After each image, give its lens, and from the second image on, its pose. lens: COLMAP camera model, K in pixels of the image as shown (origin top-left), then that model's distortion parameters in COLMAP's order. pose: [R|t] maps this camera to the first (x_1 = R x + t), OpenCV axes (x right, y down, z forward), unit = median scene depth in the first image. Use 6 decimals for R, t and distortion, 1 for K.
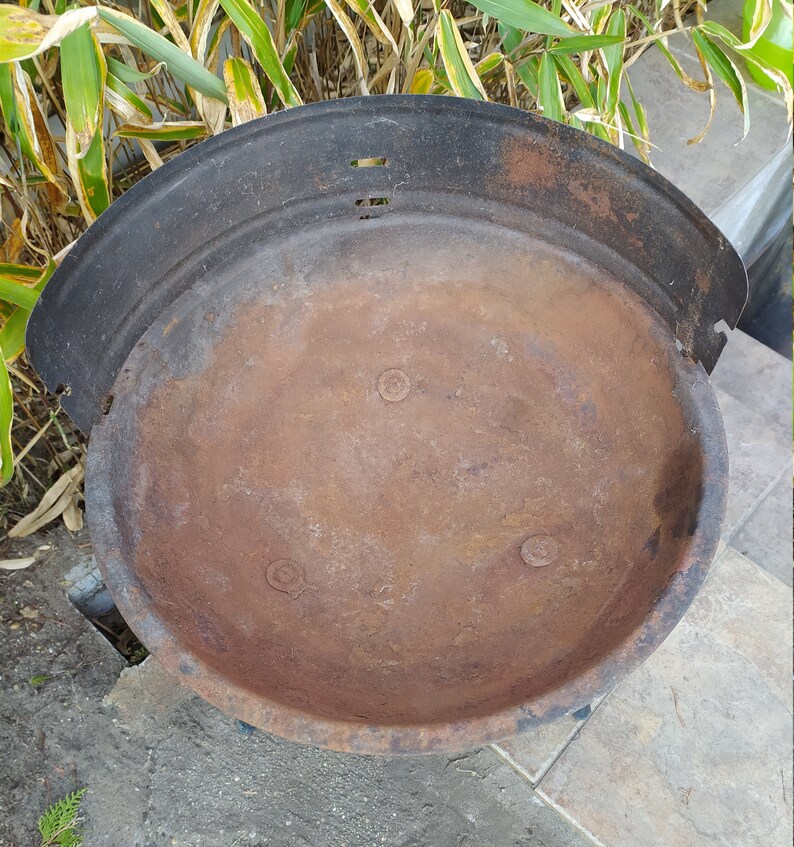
lens RADIAL K [[817.2, 0, 399.4], [0, 817.2, 530.3], [0, 0, 1]] dist [0.013037, 0.029997]
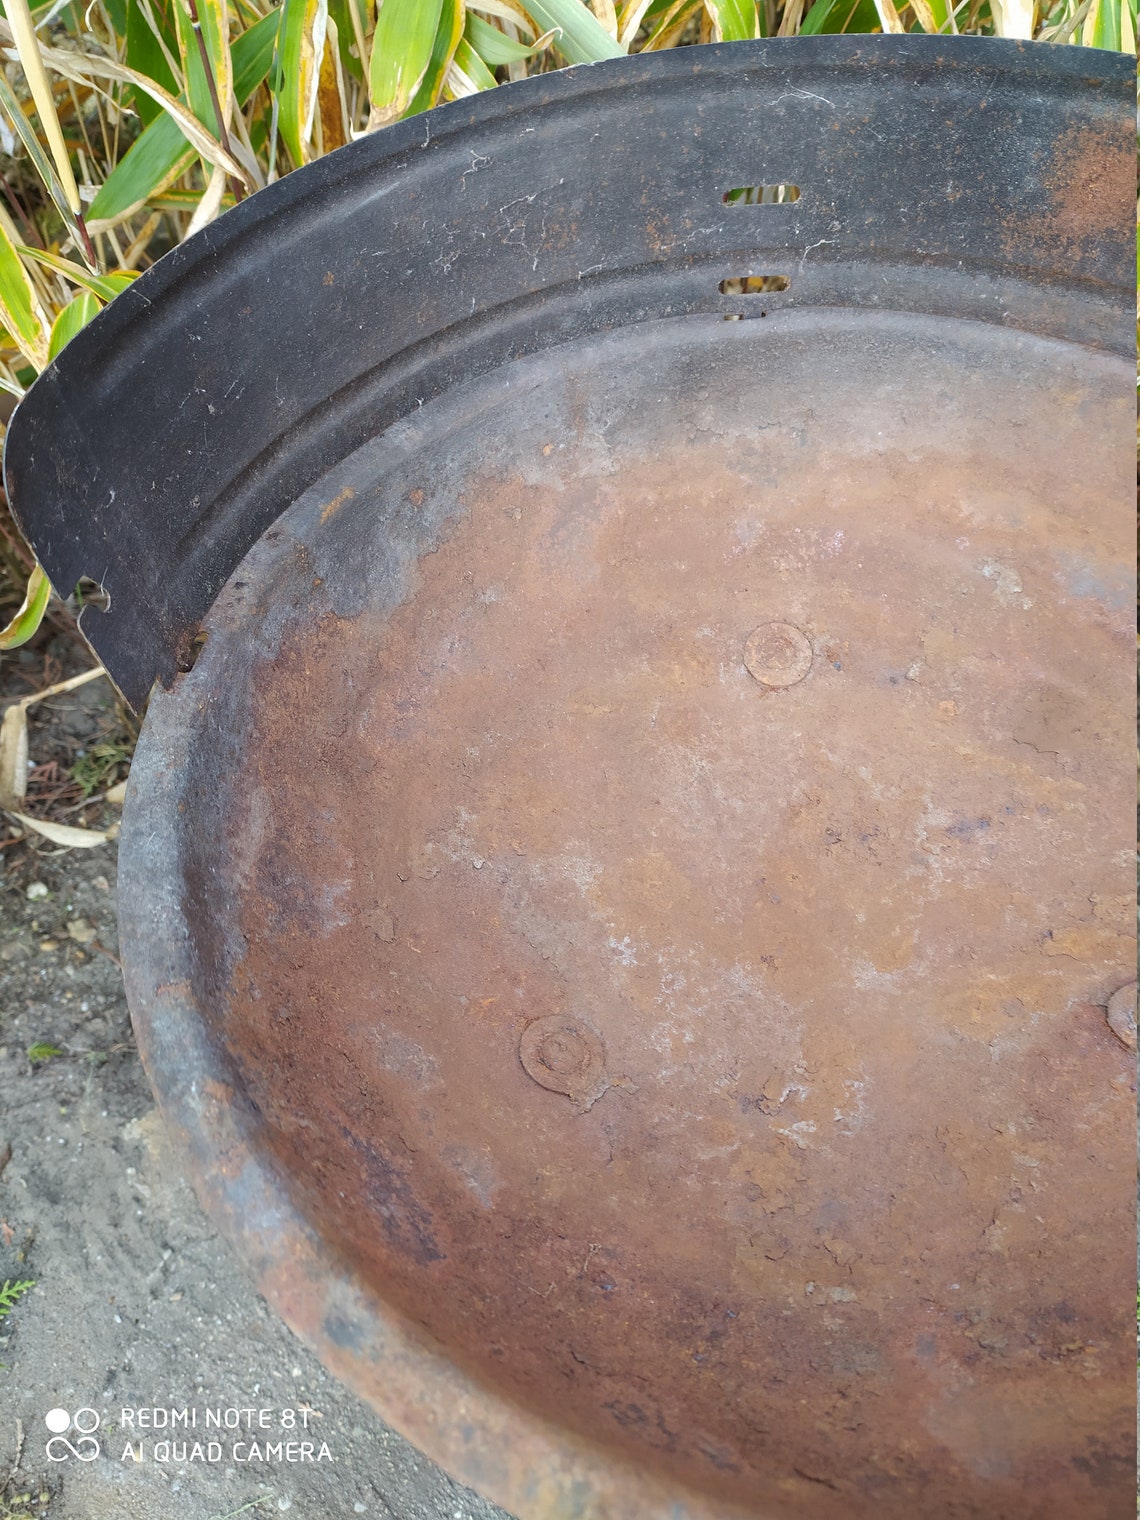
lens RADIAL K [[1185.9, 0, 570.0], [0, 1185.9, 760.0], [0, 0, 1]] dist [0.032052, -0.027194]
pose [[0.999204, 0.027700, -0.028709, -0.117021], [-0.032051, 0.985892, -0.164287, 0.004715], [0.023753, 0.165077, 0.985995, 0.339121]]
